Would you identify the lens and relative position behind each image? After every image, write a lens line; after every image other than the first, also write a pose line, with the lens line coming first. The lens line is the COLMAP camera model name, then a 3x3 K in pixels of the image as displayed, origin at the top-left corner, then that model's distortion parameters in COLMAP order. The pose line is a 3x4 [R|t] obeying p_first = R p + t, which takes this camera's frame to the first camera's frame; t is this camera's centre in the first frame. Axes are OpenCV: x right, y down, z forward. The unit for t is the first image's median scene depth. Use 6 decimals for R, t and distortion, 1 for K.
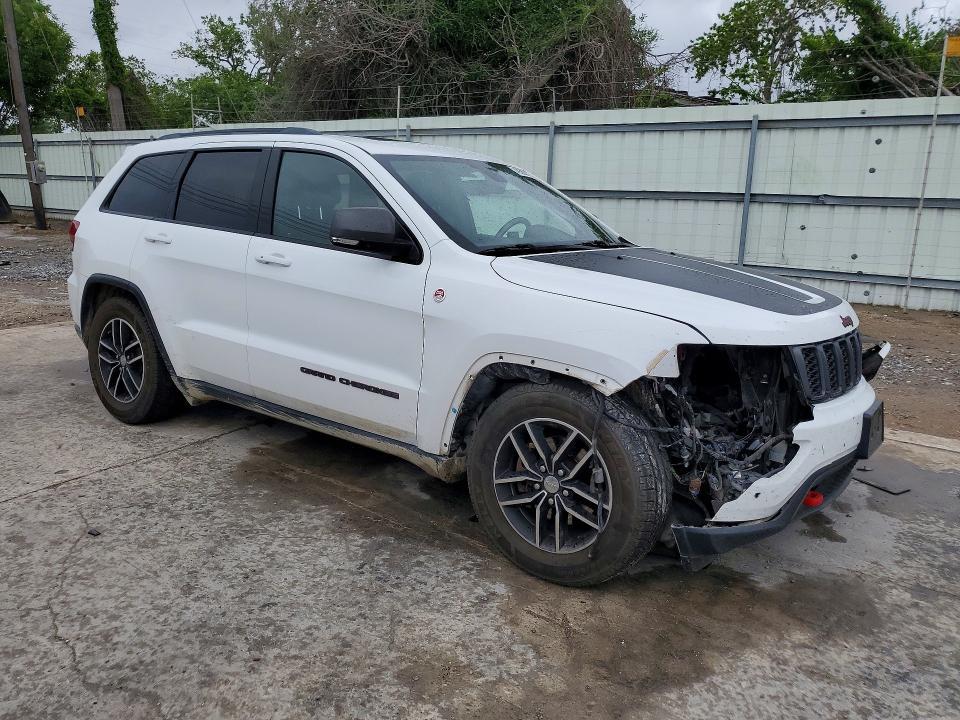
lens RADIAL K [[717.5, 0, 480.4], [0, 717.5, 365.9], [0, 0, 1]] dist [0.022708, -0.006276]
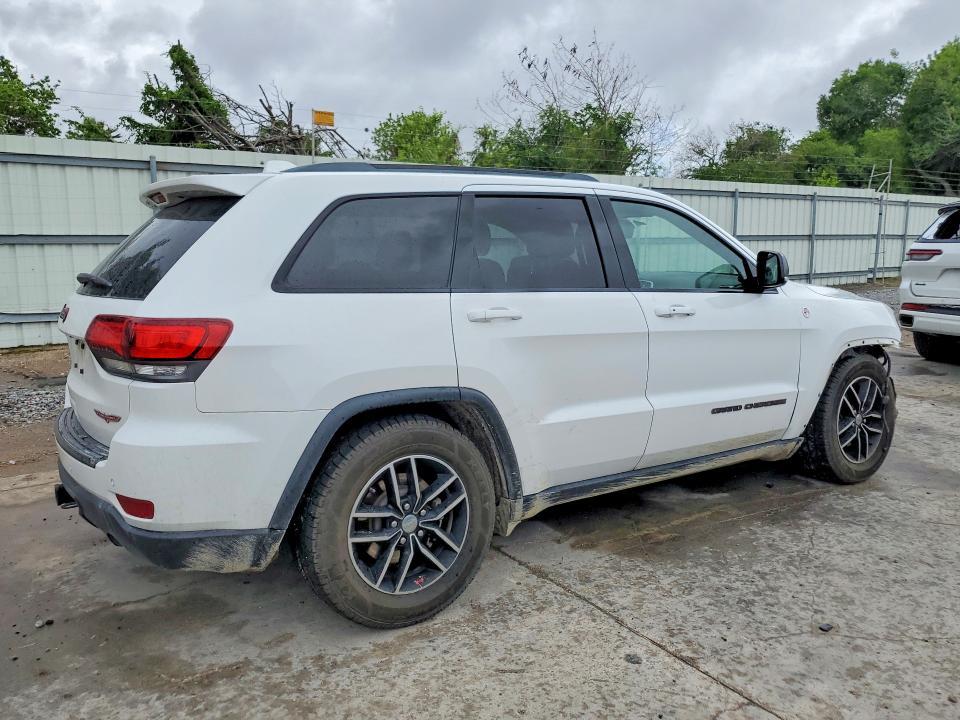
lens RADIAL K [[717.5, 0, 479.9], [0, 717.5, 357.0], [0, 0, 1]] dist [0.022708, -0.006276]
pose [[0.371368, -0.173079, 0.912211, -1.255793], [0.229256, 0.969145, 0.090549, -0.231847], [-0.899737, 0.175502, 0.399589, 0.846658]]
